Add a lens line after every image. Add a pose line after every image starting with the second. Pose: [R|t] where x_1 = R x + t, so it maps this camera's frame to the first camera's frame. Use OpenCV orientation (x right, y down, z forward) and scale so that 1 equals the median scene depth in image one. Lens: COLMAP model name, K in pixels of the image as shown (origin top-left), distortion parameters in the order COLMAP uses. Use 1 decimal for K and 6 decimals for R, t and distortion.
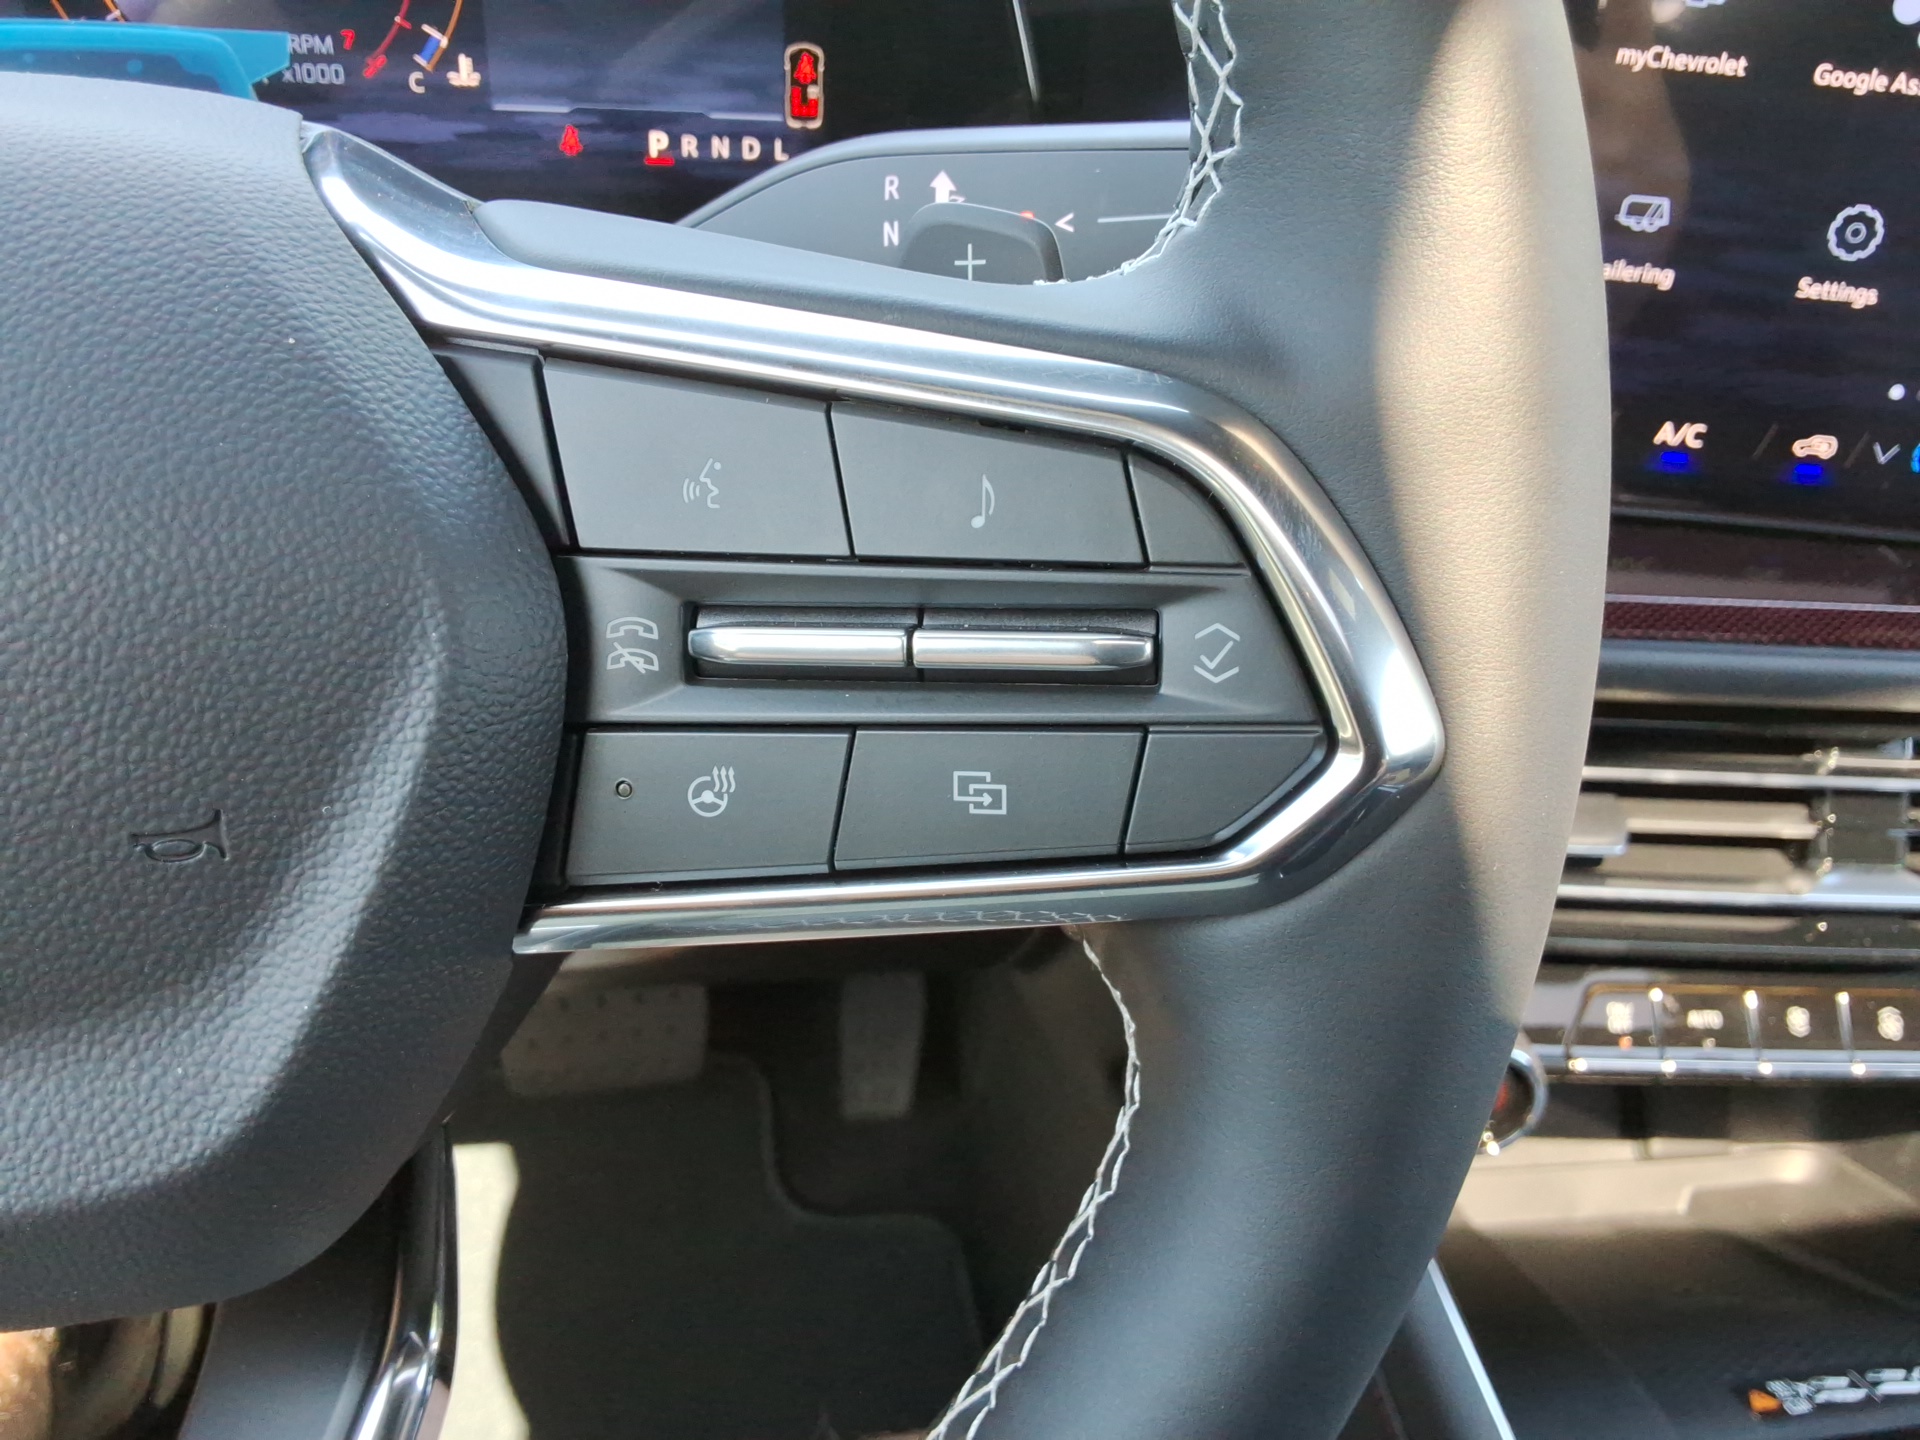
lens RADIAL K [[1542.6, 0, 999.2], [0, 1542.6, 713.8], [0, 0, 1]] dist [0.098695, -0.141375]
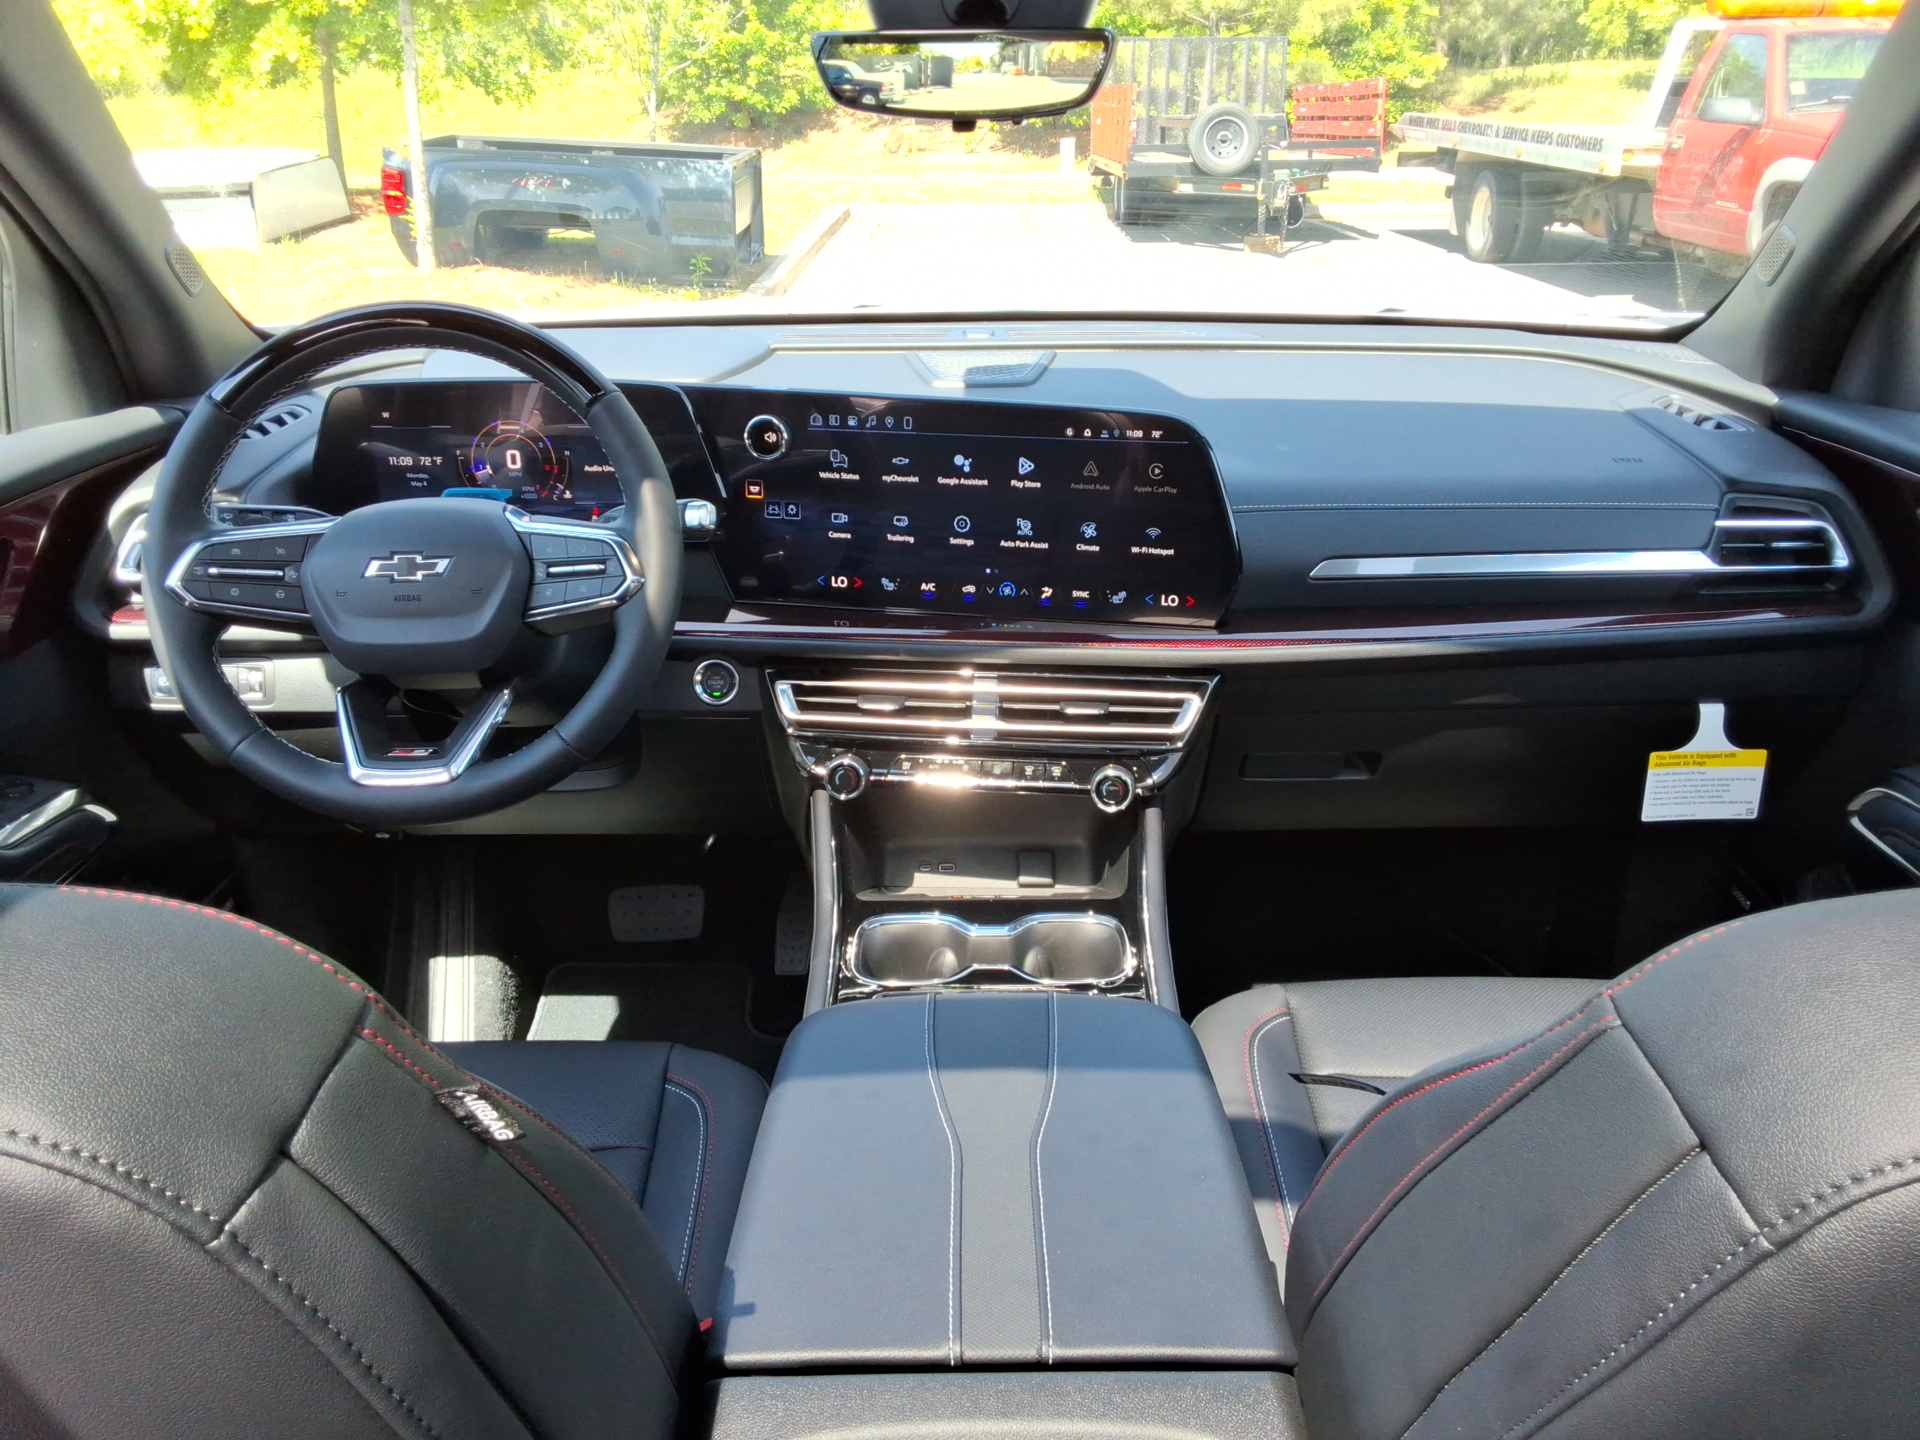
lens RADIAL K [[1542.6, 0, 993.9], [0, 1542.6, 706.0], [0, 0, 1]] dist [0.098695, -0.141375]
pose [[0.983840, -0.019565, -0.177979, 1.286638], [-0.022691, 0.972374, -0.232325, 0.906525], [0.177608, 0.232609, 0.956216, -2.222961]]
